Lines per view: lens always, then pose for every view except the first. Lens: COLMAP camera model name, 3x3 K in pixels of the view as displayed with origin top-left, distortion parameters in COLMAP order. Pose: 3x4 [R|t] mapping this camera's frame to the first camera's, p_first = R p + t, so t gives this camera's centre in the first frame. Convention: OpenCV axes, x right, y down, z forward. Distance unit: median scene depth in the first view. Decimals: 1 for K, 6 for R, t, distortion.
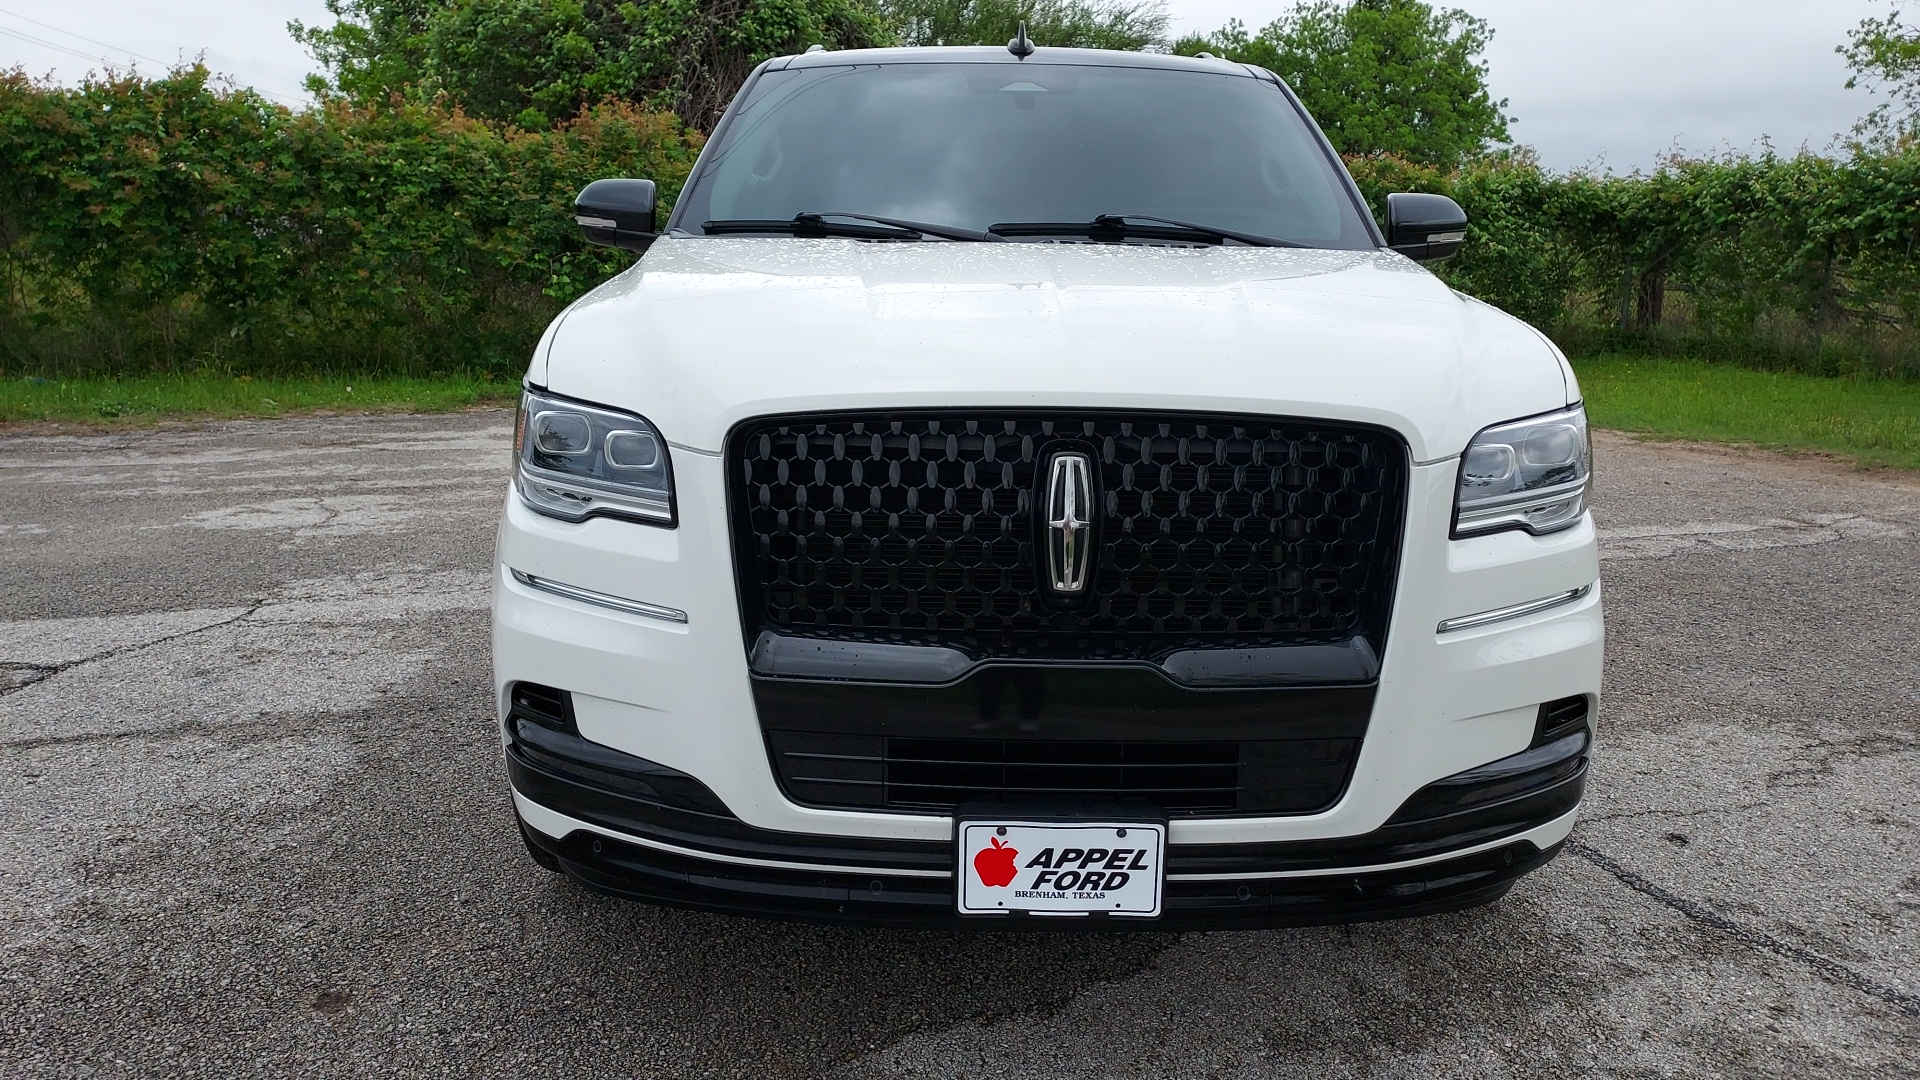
lens RADIAL K [[1376.4, 0, 978.0], [0, 1376.4, 540.6], [0, 0, 1]] dist [0.020077, -0.000778]
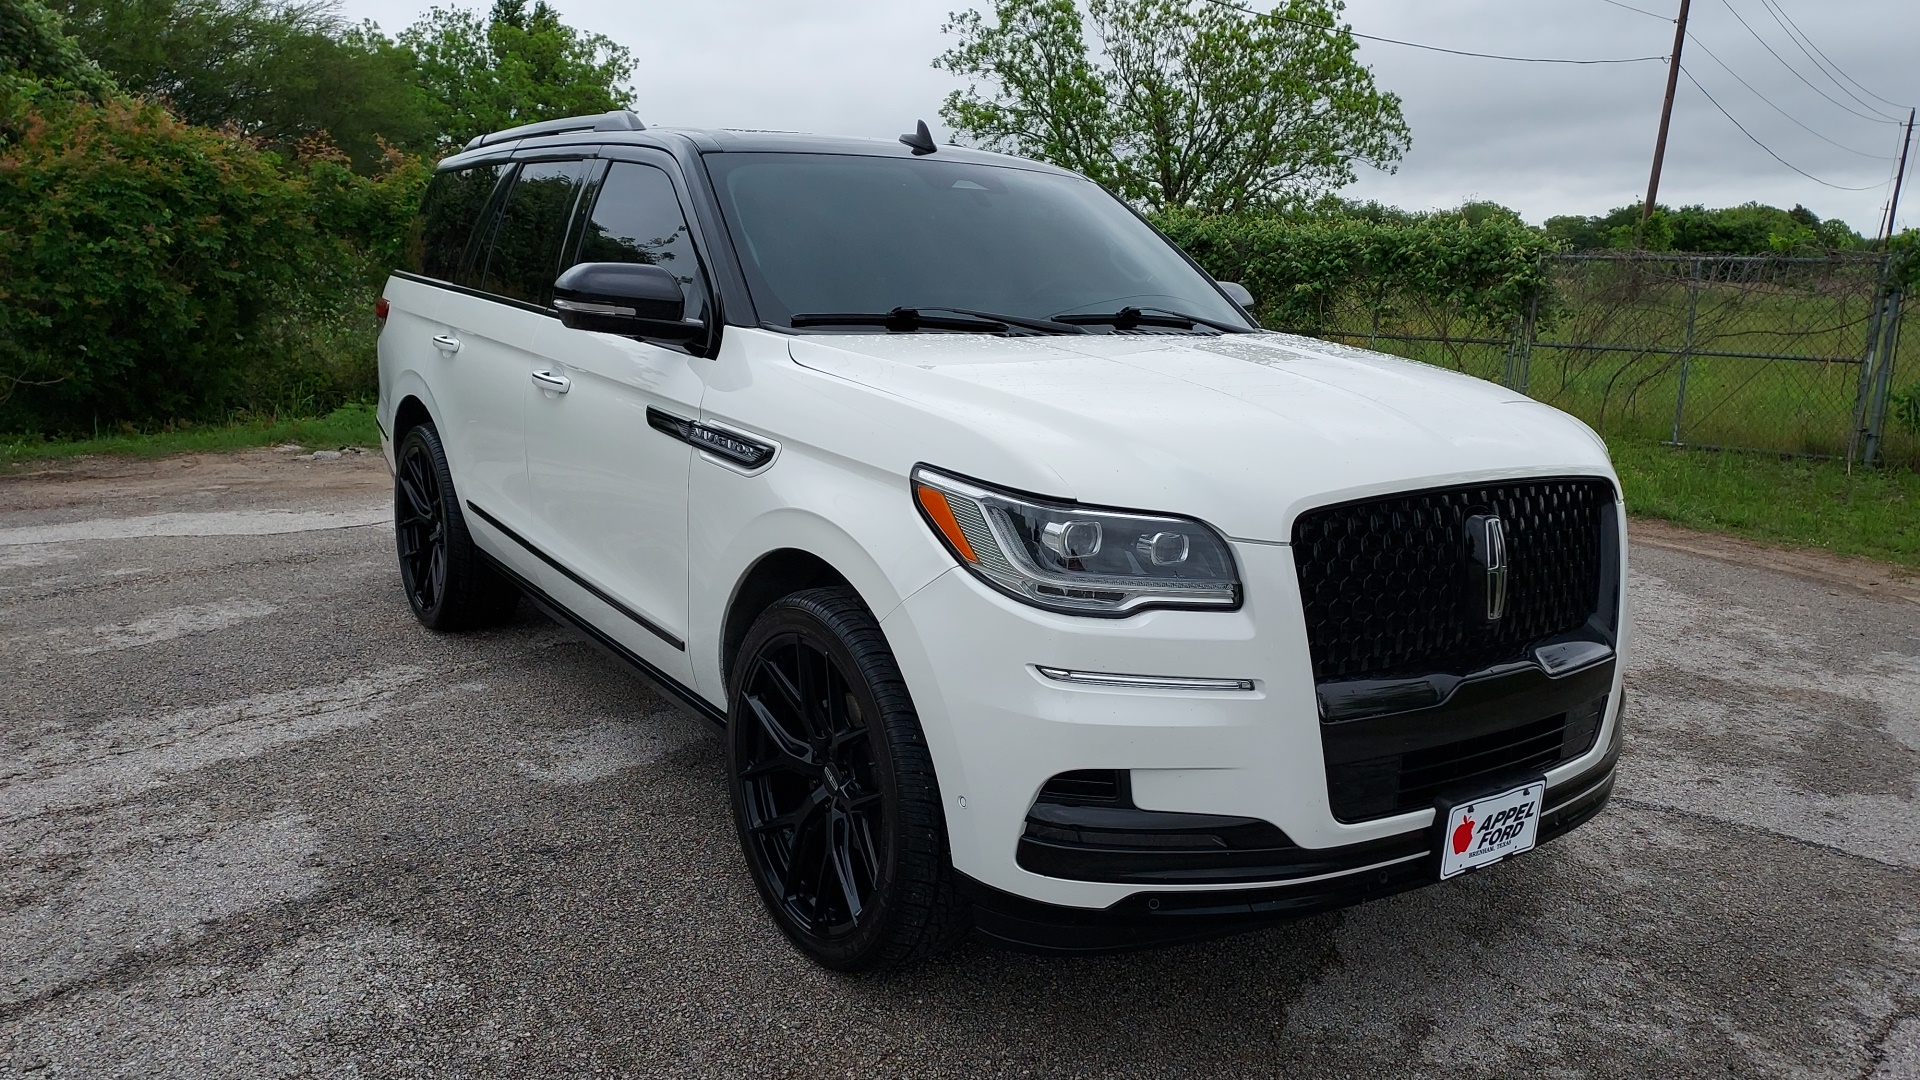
lens RADIAL K [[1350.4, 0, 978.2], [0, 1350.4, 545.3], [0, 0, 1]] dist [0.075373, -0.083338]
pose [[0.836551, -0.103363, 0.538050, -1.021487], [0.106507, 0.993989, 0.025356, -0.117412], [-0.537436, 0.036095, 0.842531, 0.149173]]
